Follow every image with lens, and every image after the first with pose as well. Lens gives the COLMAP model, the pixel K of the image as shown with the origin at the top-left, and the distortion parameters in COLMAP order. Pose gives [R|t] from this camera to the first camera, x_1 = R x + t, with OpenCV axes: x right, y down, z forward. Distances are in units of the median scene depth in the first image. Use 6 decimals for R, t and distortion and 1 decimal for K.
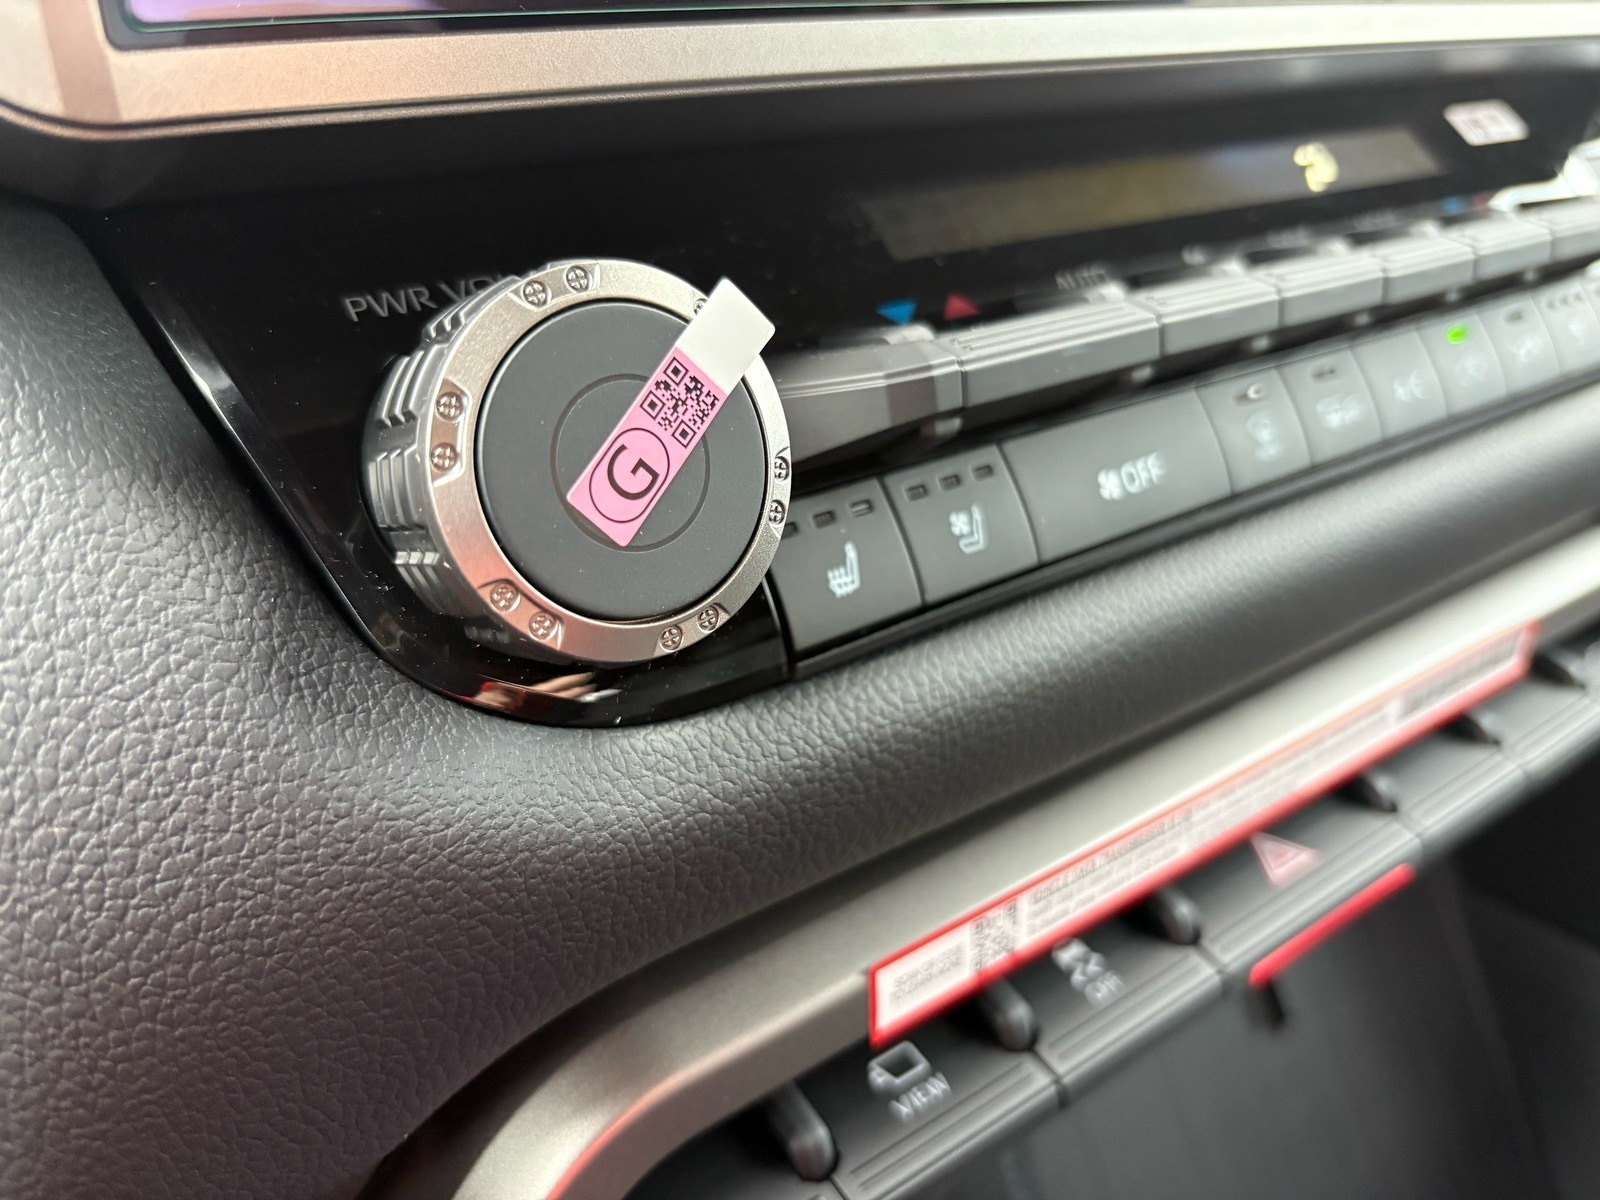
lens RADIAL K [[1280.8, 0, 800.0], [0, 1280.8, 600.0], [0, 0, 1]] dist [0.000631, -0.052863]
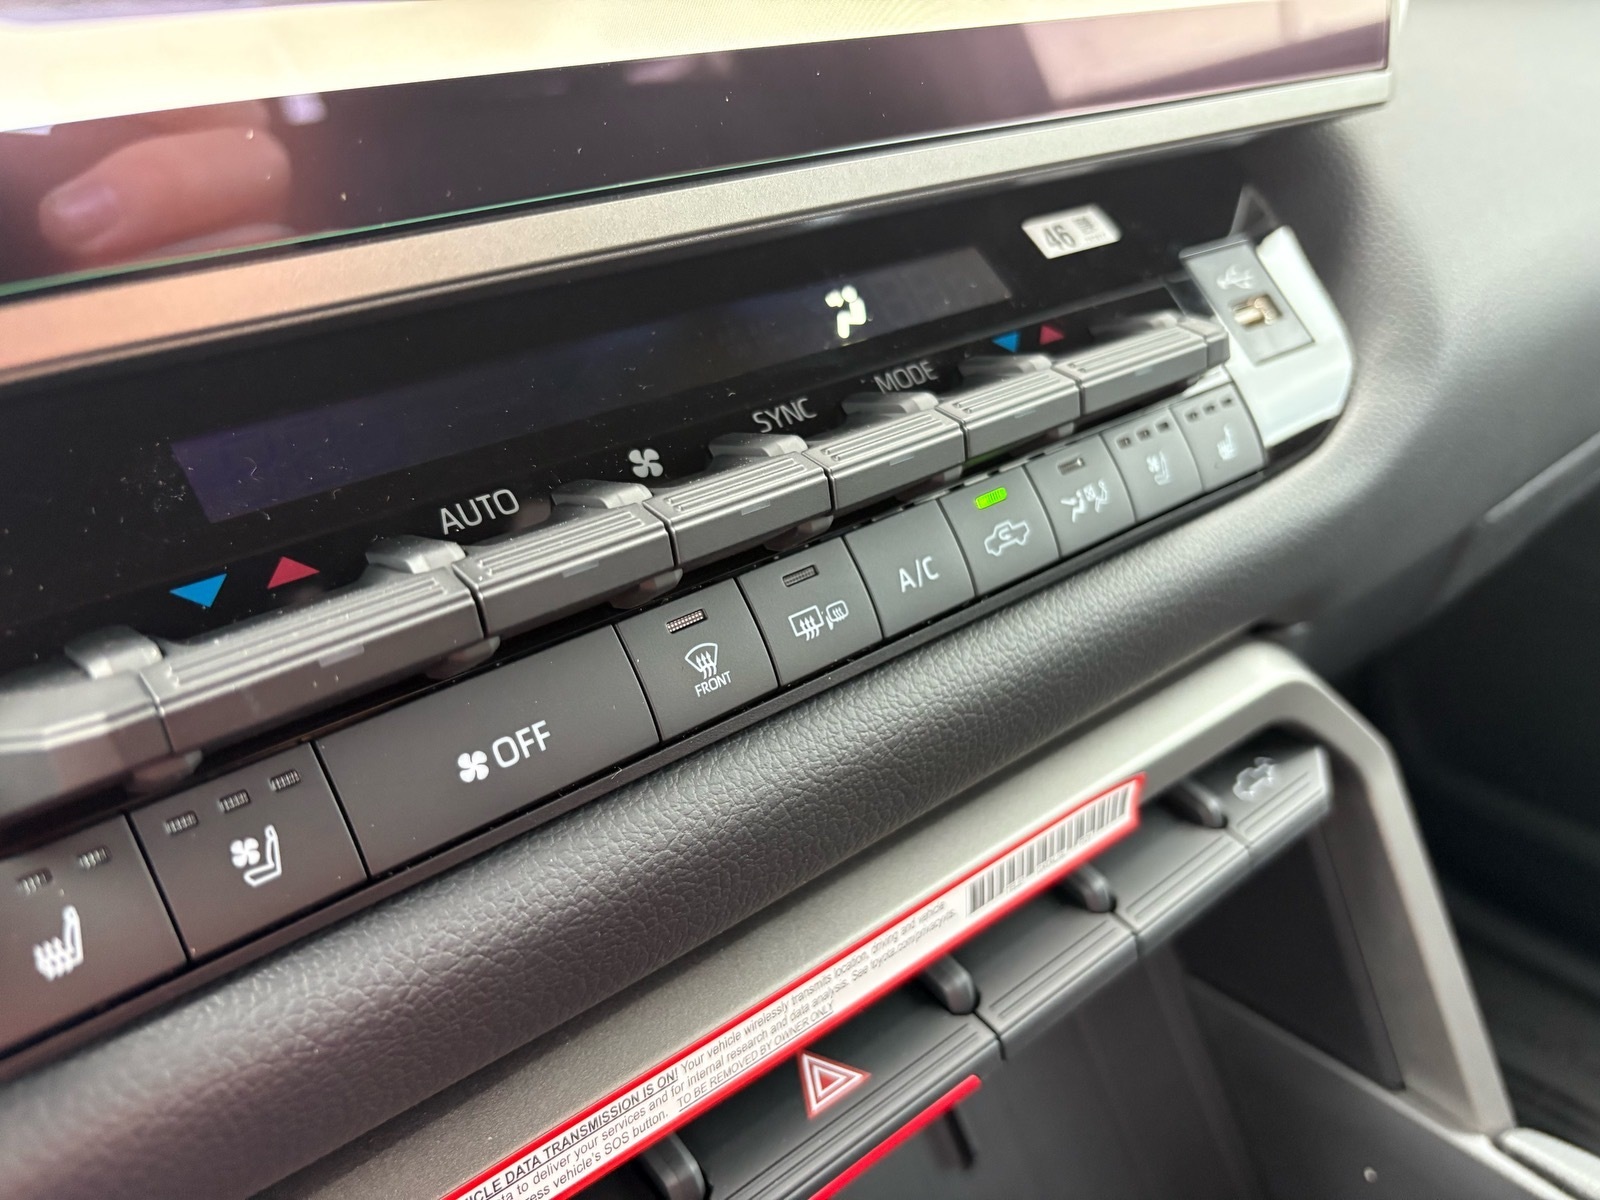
lens RADIAL K [[1280.8, 0, 800.0], [0, 1280.8, 600.0], [0, 0, 1]] dist [0.000631, -0.052863]
pose [[0.997386, -0.051478, 0.050714, 0.457941], [0.050335, 0.998454, 0.023571, -0.228190], [-0.051849, -0.020956, 0.998435, 0.129613]]
